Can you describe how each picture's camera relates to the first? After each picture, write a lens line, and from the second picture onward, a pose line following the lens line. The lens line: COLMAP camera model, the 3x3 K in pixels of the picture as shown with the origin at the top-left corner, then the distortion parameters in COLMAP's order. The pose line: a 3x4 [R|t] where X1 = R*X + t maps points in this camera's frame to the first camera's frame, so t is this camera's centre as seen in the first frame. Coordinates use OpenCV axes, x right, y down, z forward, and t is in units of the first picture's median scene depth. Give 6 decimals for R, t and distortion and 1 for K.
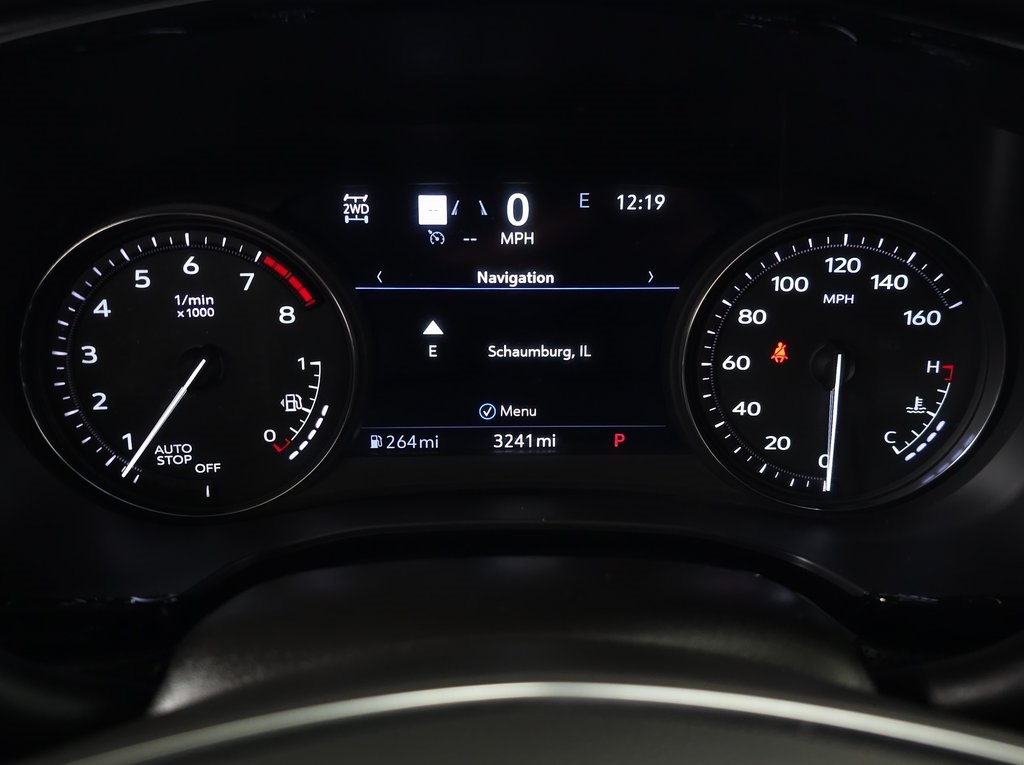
lens RADIAL K [[1134.7, 0, 509.3], [0, 1134.7, 380.6], [0, 0, 1]] dist [-0.011956, 0.000000]
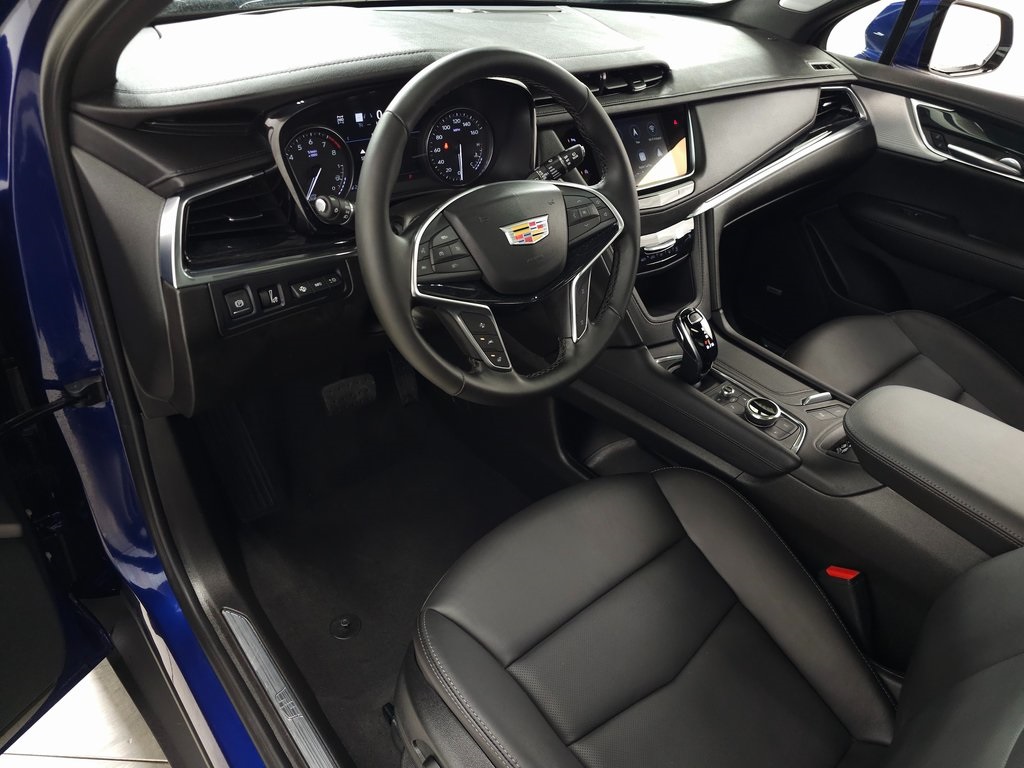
lens RADIAL K [[1134.7, 0, 513.5], [0, 1134.7, 383.6], [0, 0, 1]] dist [-0.011956, 0.000000]
pose [[0.739607, -0.255130, 0.622808, -2.178997], [0.137622, 0.963144, 0.231116, -0.105450], [-0.658818, -0.085222, 0.747459, -2.076780]]
